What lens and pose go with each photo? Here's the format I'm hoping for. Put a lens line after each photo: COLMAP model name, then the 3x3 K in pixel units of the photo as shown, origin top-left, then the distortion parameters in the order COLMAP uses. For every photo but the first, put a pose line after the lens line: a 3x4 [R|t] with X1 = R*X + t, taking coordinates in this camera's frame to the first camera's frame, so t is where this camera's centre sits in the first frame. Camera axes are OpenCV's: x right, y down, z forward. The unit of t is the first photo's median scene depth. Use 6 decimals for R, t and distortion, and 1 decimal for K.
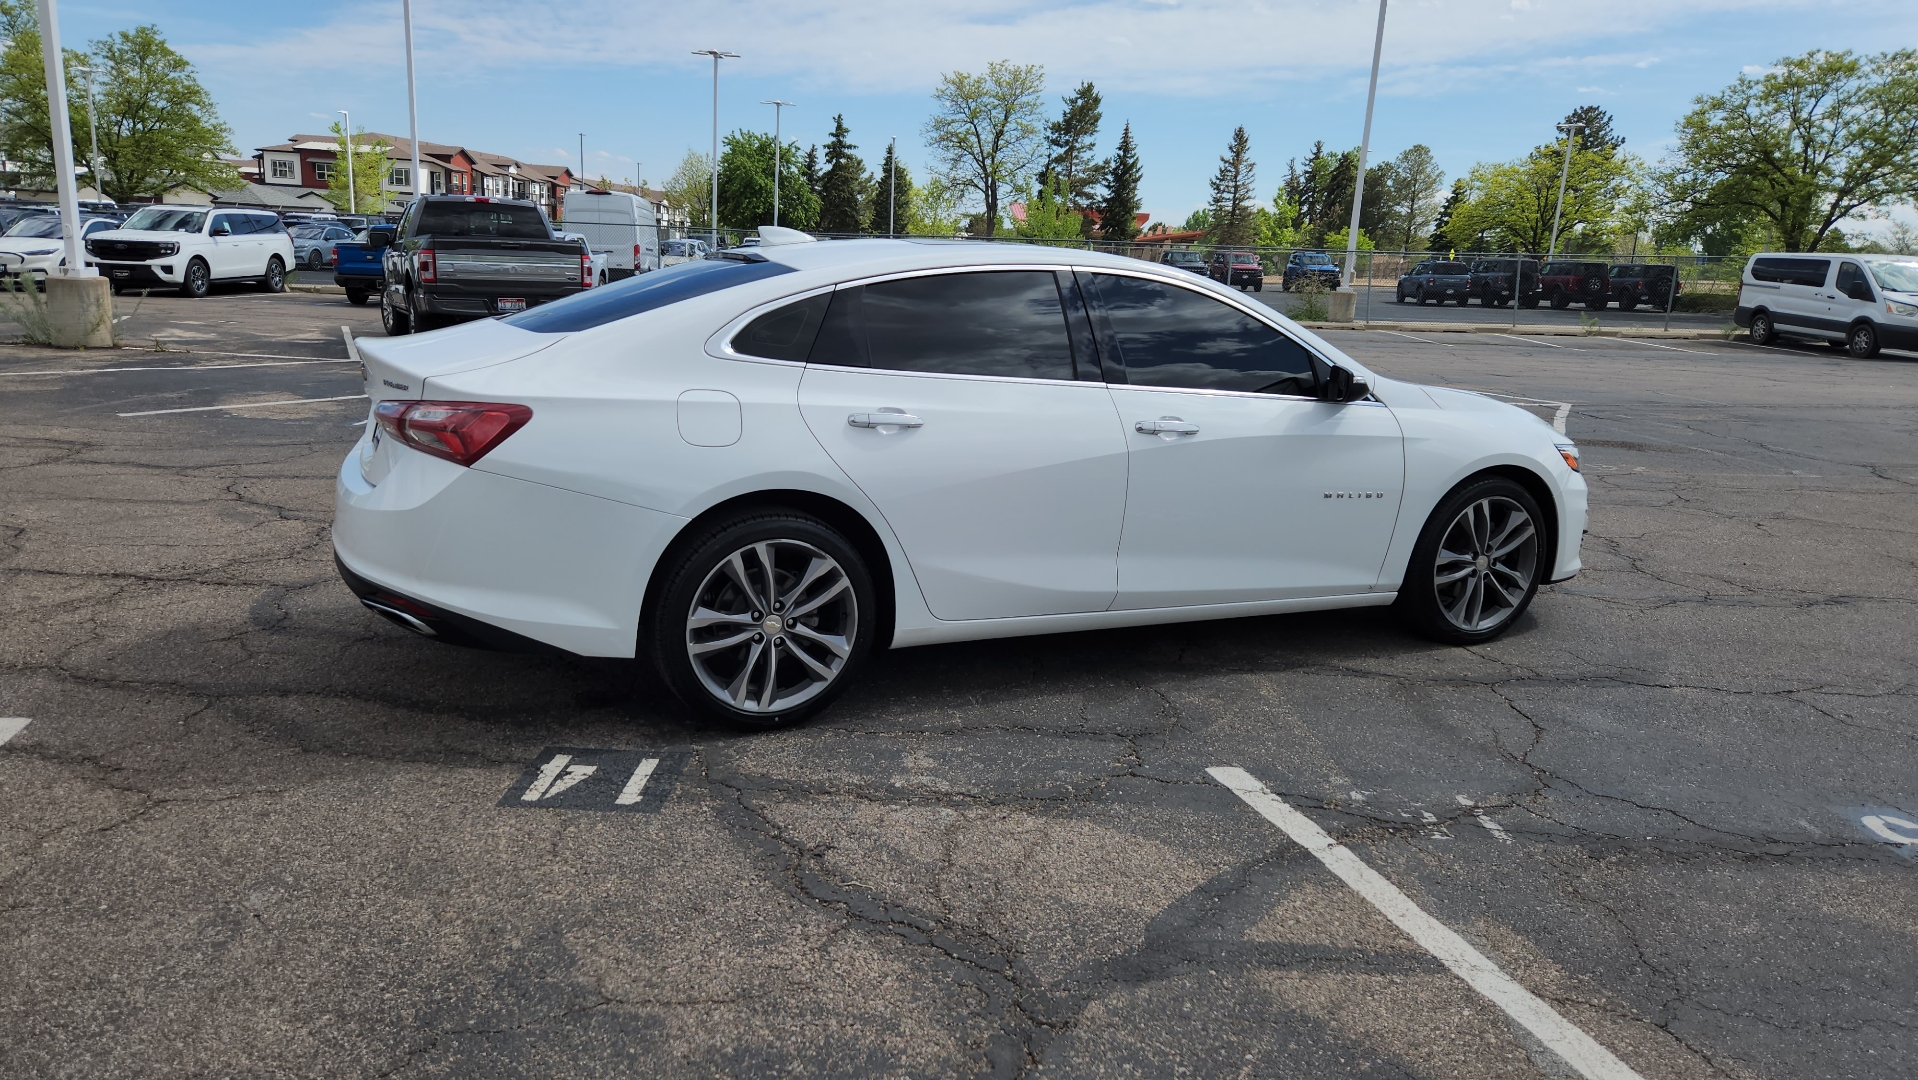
lens RADIAL K [[1286.6, 0, 927.9], [0, 1286.6, 540.2], [0, 0, 1]] dist [0.073880, -0.060423]
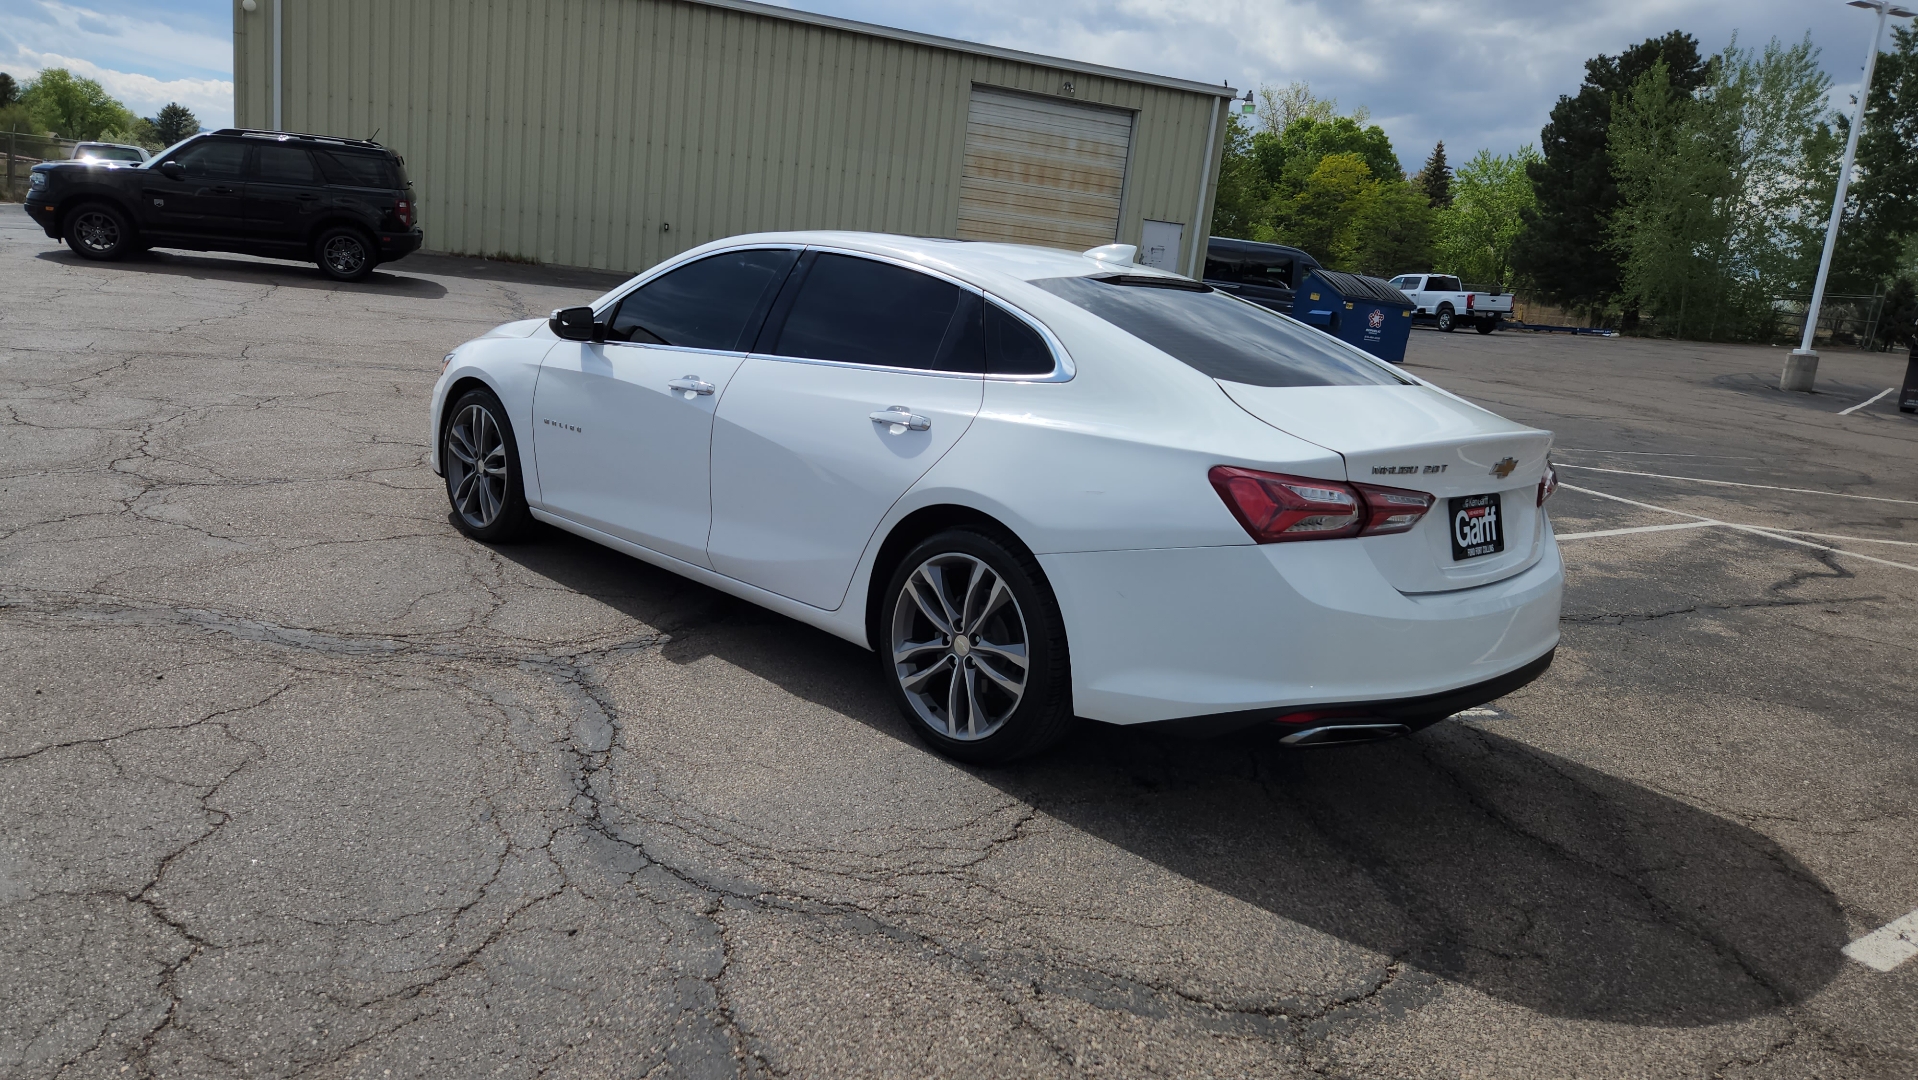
lens RADIAL K [[1286.2, 0, 922.1], [0, 1286.2, 534.6], [0, 0, 1]] dist [0.069536, -0.054018]
pose [[-0.335208, -0.263774, 0.904466, -0.159014], [0.093503, 0.945955, 0.310527, -0.056821], [-0.937493, 0.188661, -0.292428, 0.236674]]
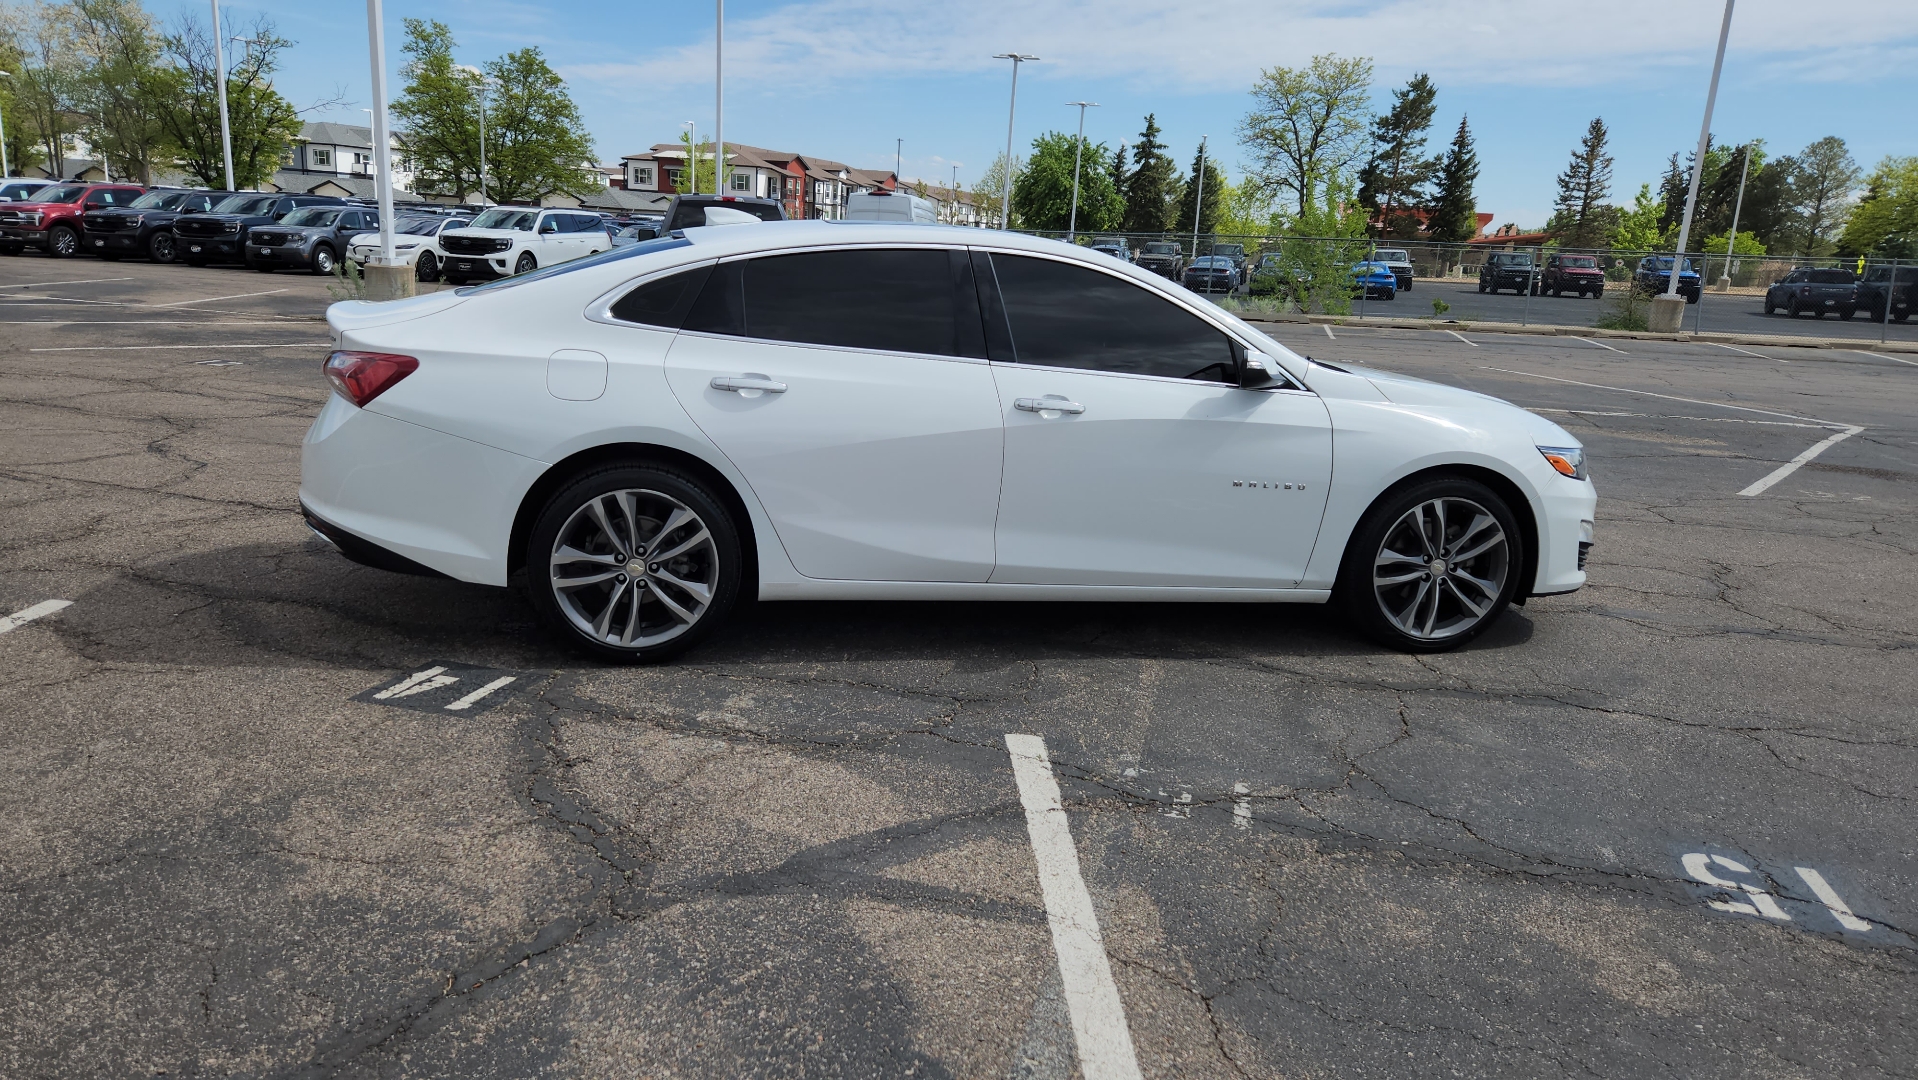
lens RADIAL K [[1286.6, 0, 922.7], [0, 1286.6, 535.5], [0, 0, 1]] dist [0.073880, -0.060423]
pose [[0.969597, 0.061809, -0.236772, 0.051926], [-0.062968, 0.998012, 0.002670, 0.002814], [0.236467, 0.012320, 0.971562, -0.001248]]
